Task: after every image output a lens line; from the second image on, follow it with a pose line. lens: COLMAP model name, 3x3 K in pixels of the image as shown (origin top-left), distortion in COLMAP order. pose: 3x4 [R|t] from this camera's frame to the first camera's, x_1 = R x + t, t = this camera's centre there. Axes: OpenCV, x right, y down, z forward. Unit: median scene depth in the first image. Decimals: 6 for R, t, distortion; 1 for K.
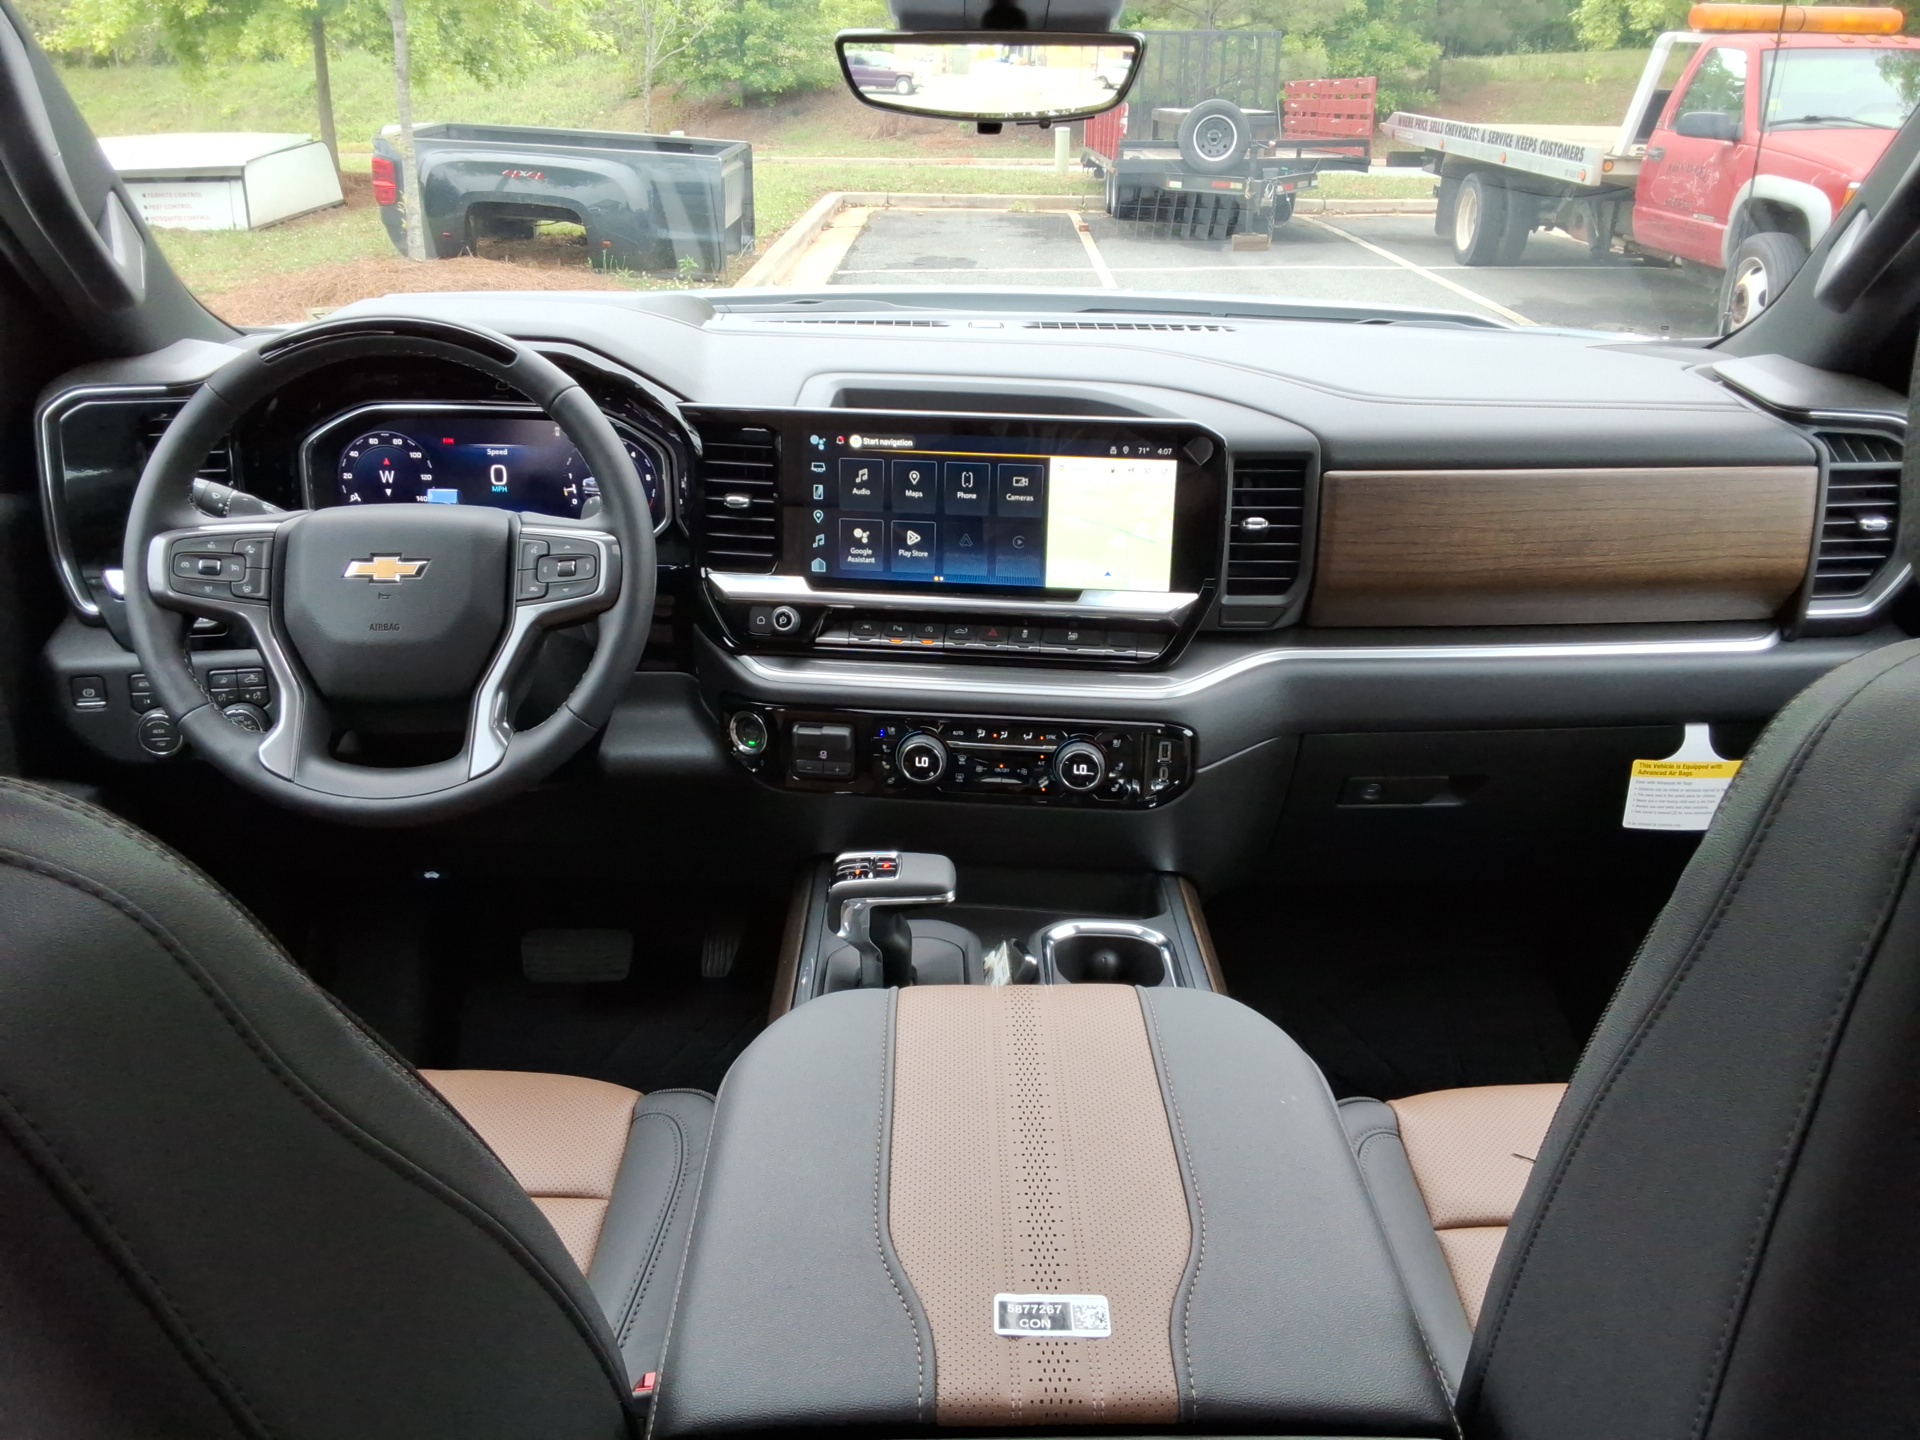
lens RADIAL K [[1535.3, 0, 997.9], [0, 1535.3, 712.6], [0, 0, 1]] dist [0.081829, -0.144439]
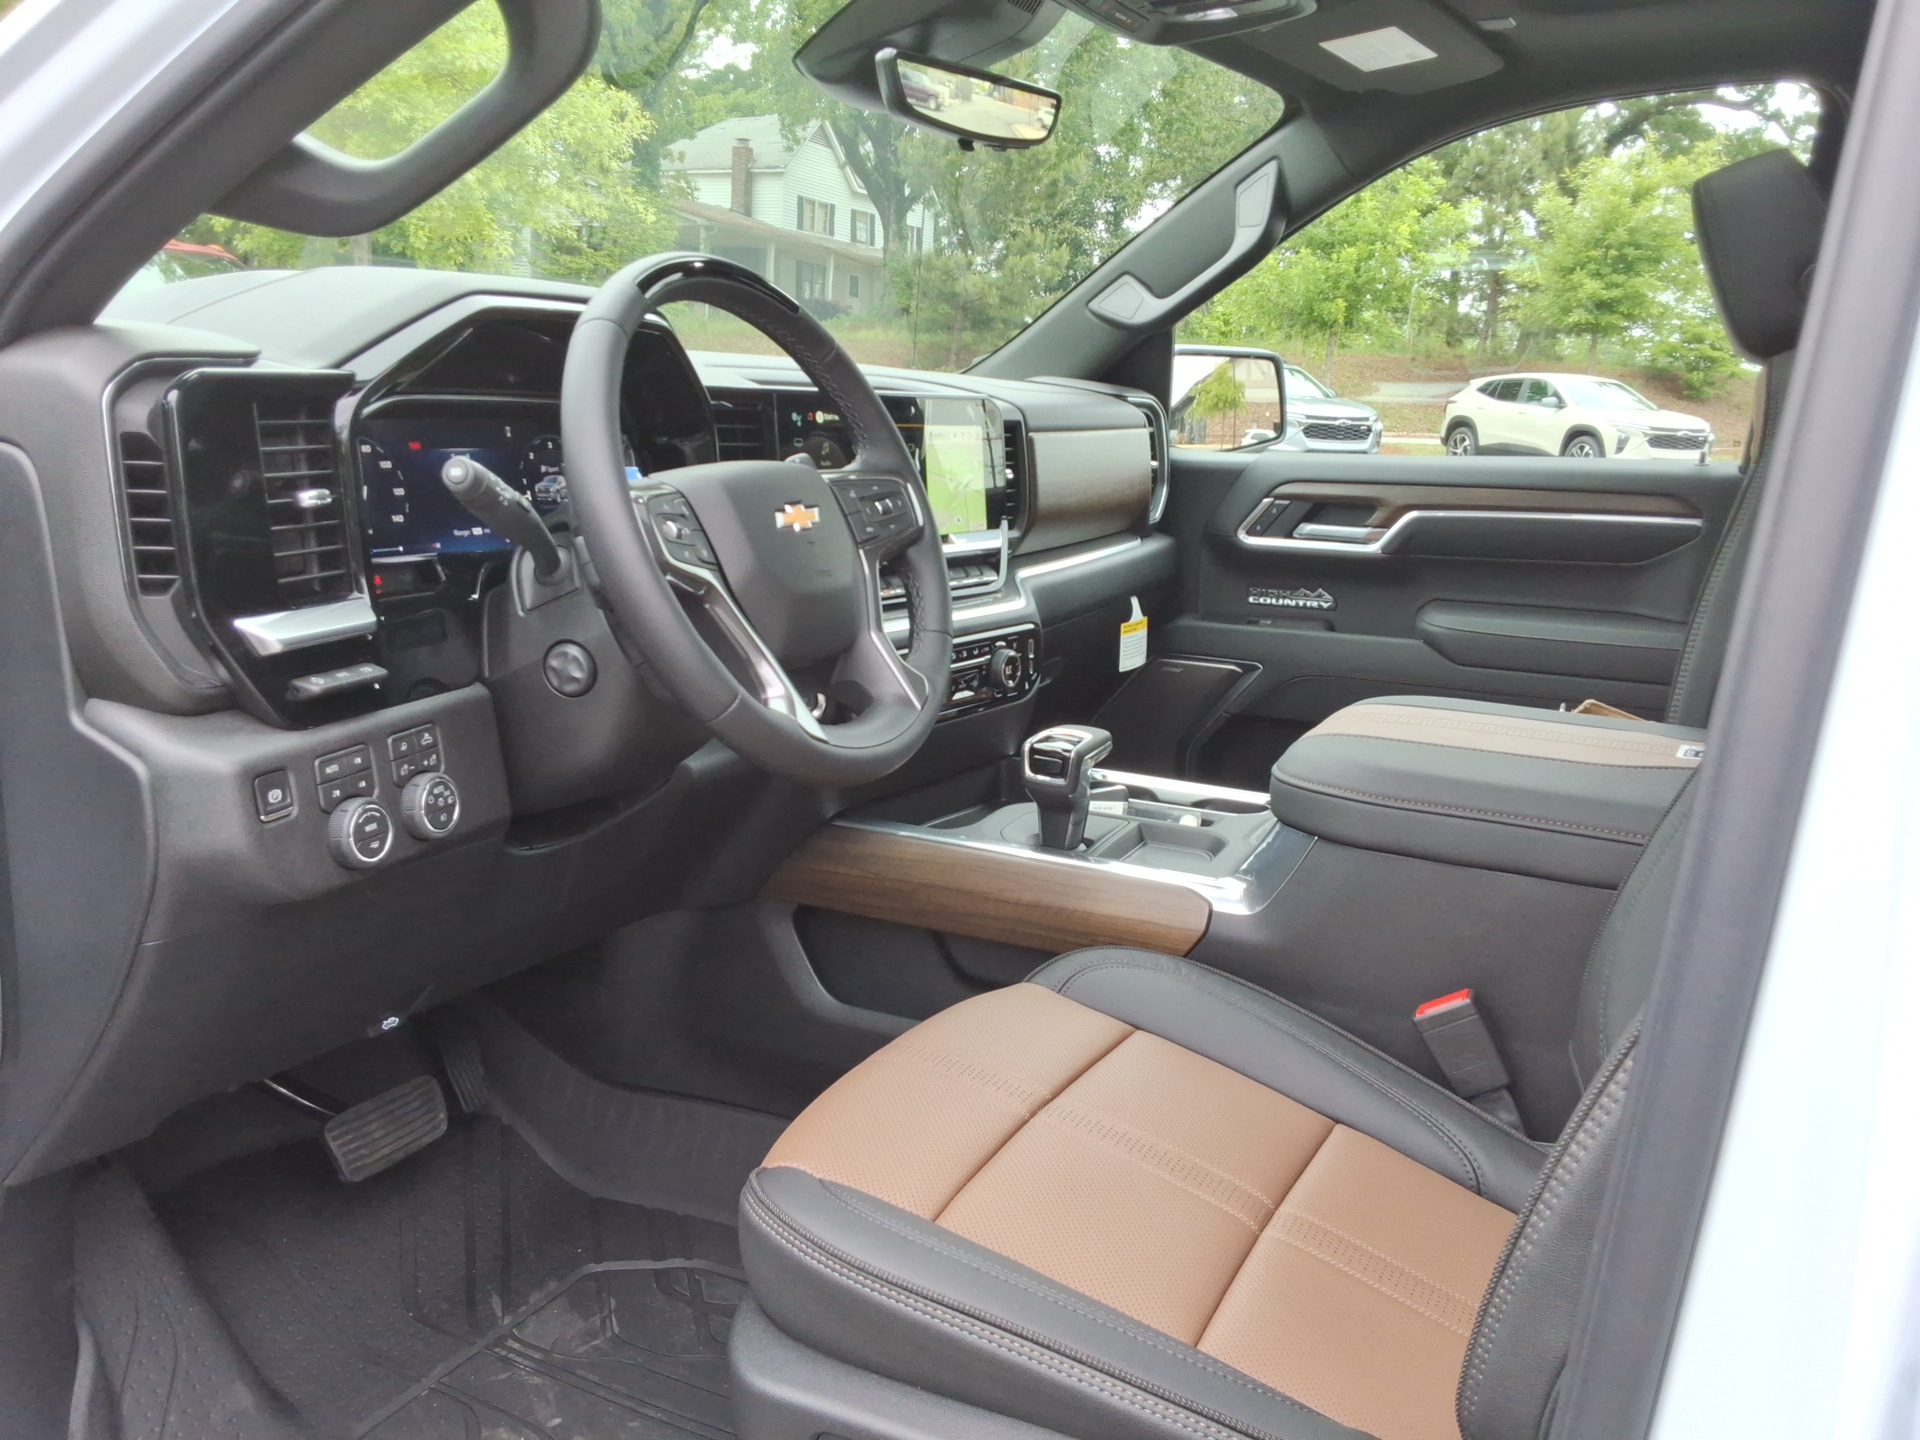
lens RADIAL K [[1534.1, 0, 972.5], [0, 1534.1, 699.1], [0, 0, 1]] dist [0.130720, -0.208975]
pose [[0.484235, -0.174289, 0.857403, -0.998275], [0.290898, 0.956281, 0.030099, 0.016350], [-0.825164, 0.234842, 0.513764, 0.376751]]
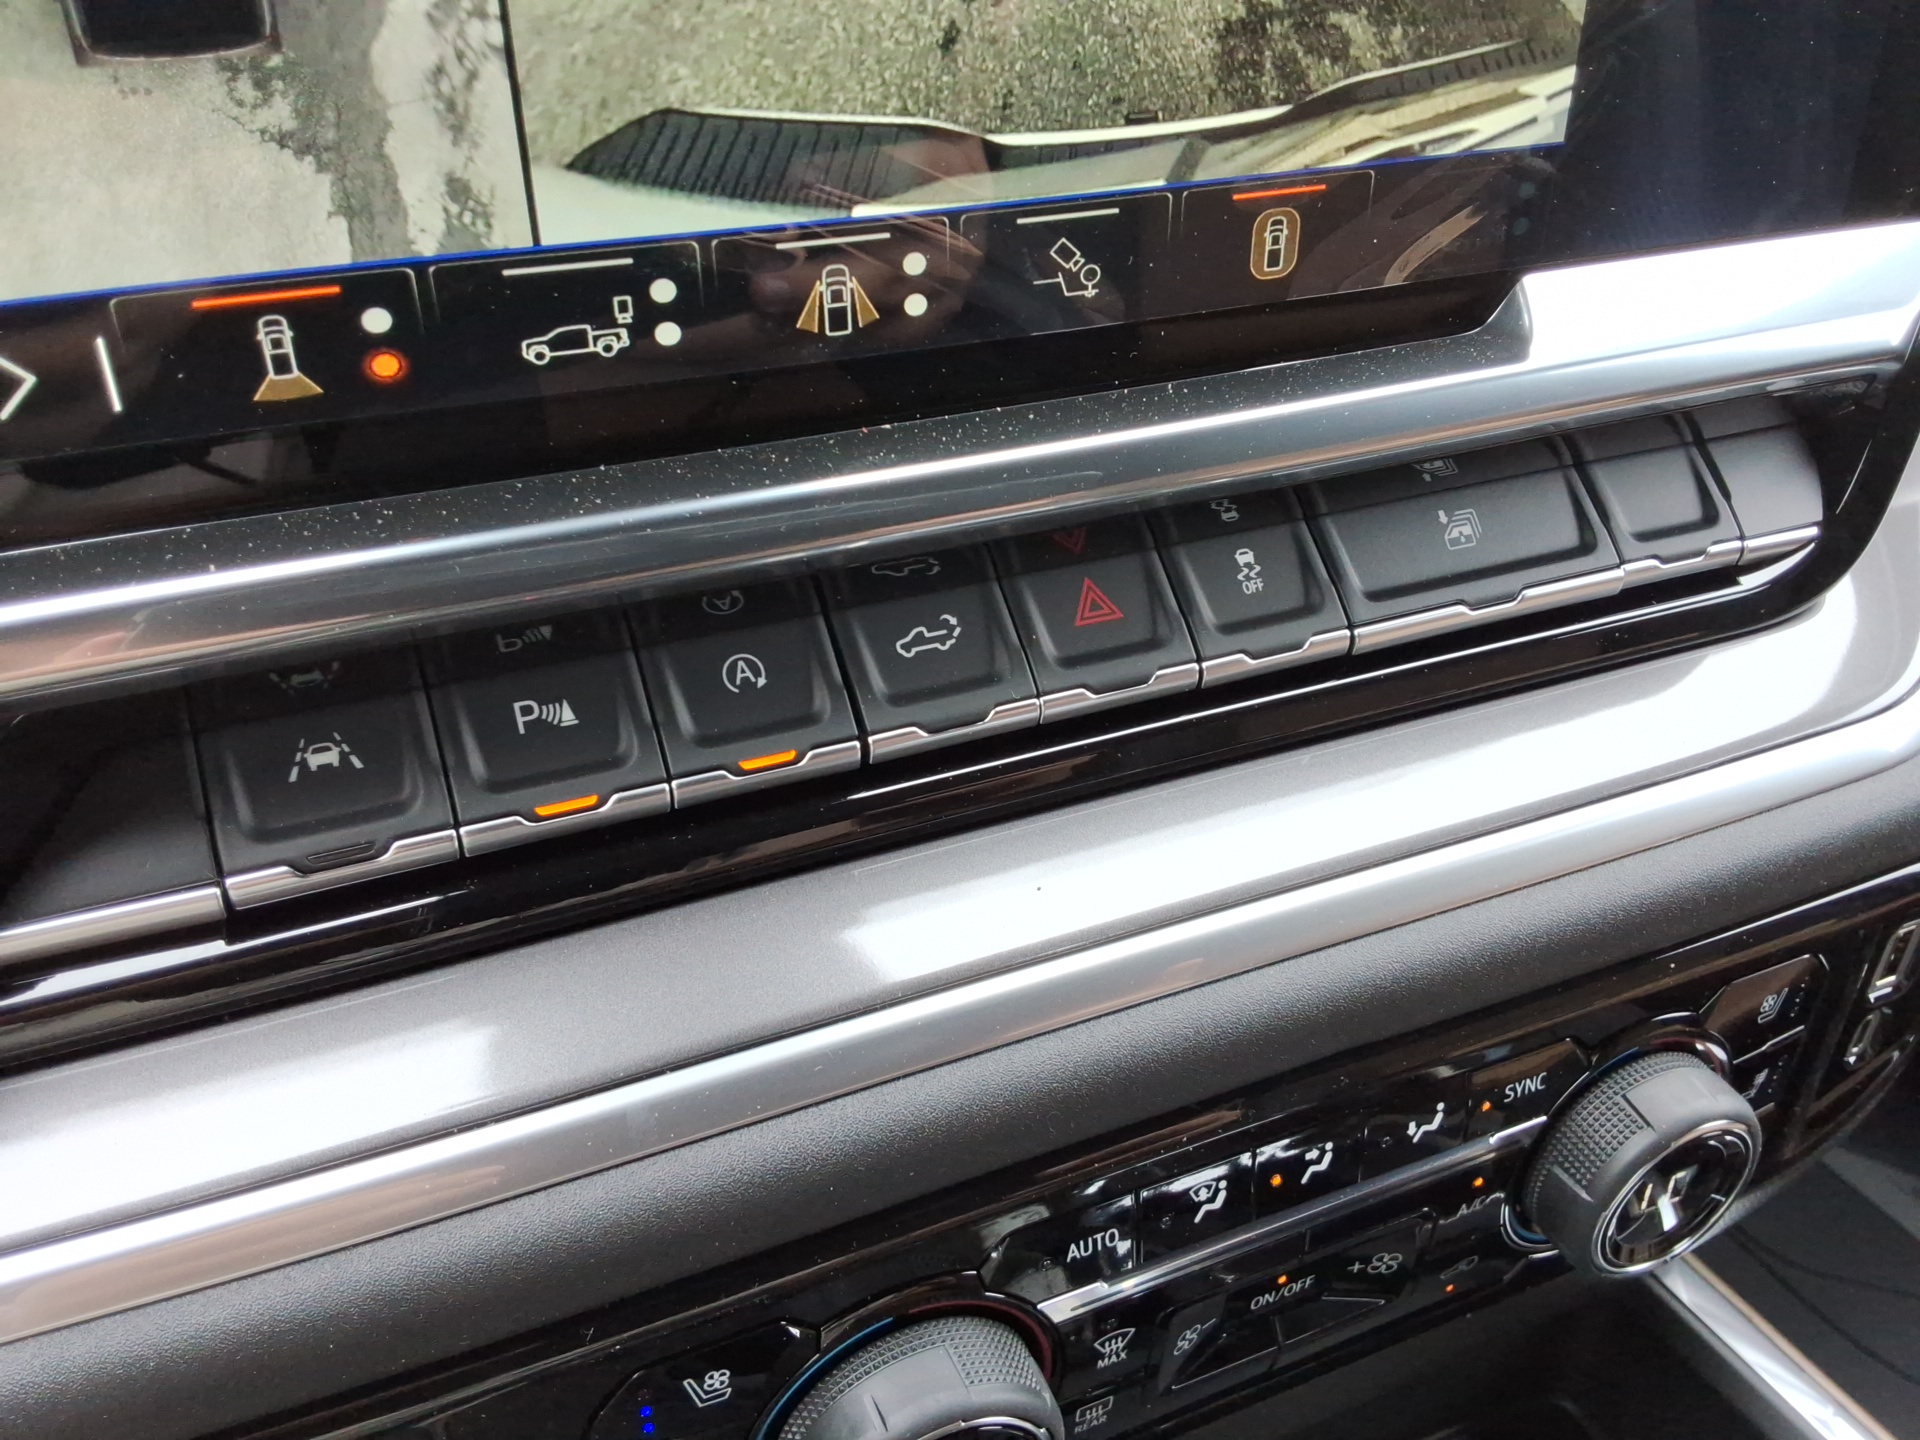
lens RADIAL K [[1574.1, 0, 978.1], [0, 1574.1, 705.2], [0, 0, 1]] dist [0.150641, -0.291024]
pose [[0.877496, -0.260381, 0.402743, -0.091439], [0.155016, 0.948692, 0.275597, -0.093297], [-0.453839, -0.179403, 0.872837, 0.843657]]
